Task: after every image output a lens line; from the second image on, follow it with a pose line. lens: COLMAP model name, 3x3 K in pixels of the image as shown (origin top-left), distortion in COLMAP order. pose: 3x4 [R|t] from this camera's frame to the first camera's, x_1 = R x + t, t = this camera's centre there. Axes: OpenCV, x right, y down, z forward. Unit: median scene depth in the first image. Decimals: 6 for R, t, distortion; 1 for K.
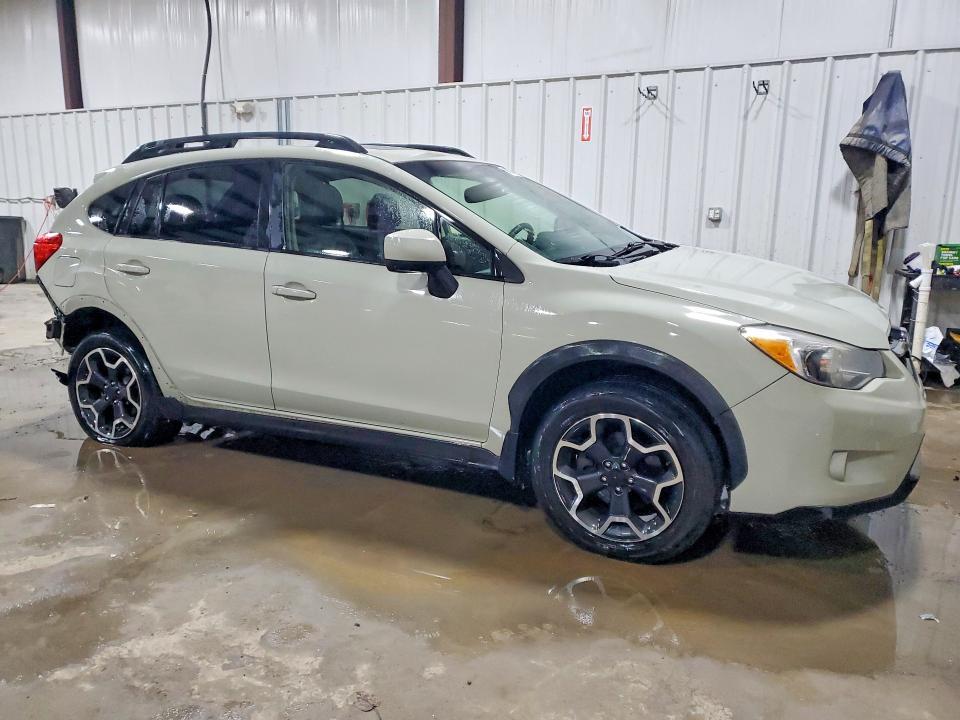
lens RADIAL K [[744.3, 0, 470.6], [0, 744.3, 356.4], [0, 0, 1]] dist [0.023294, -0.003074]
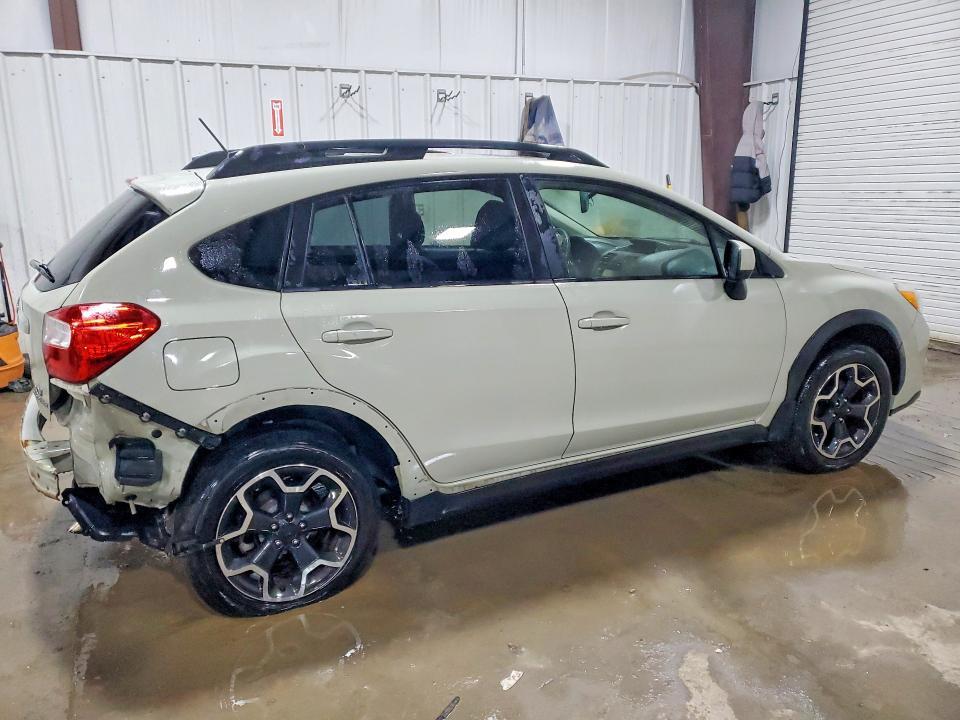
lens RADIAL K [[744.3, 0, 470.6], [0, 744.3, 356.4], [0, 0, 1]] dist [0.023294, -0.003074]
pose [[0.607805, -0.199617, 0.768587, -0.957343], [0.183115, 0.977036, 0.108946, -0.159270], [-0.772685, 0.074522, 0.630401, 0.509079]]
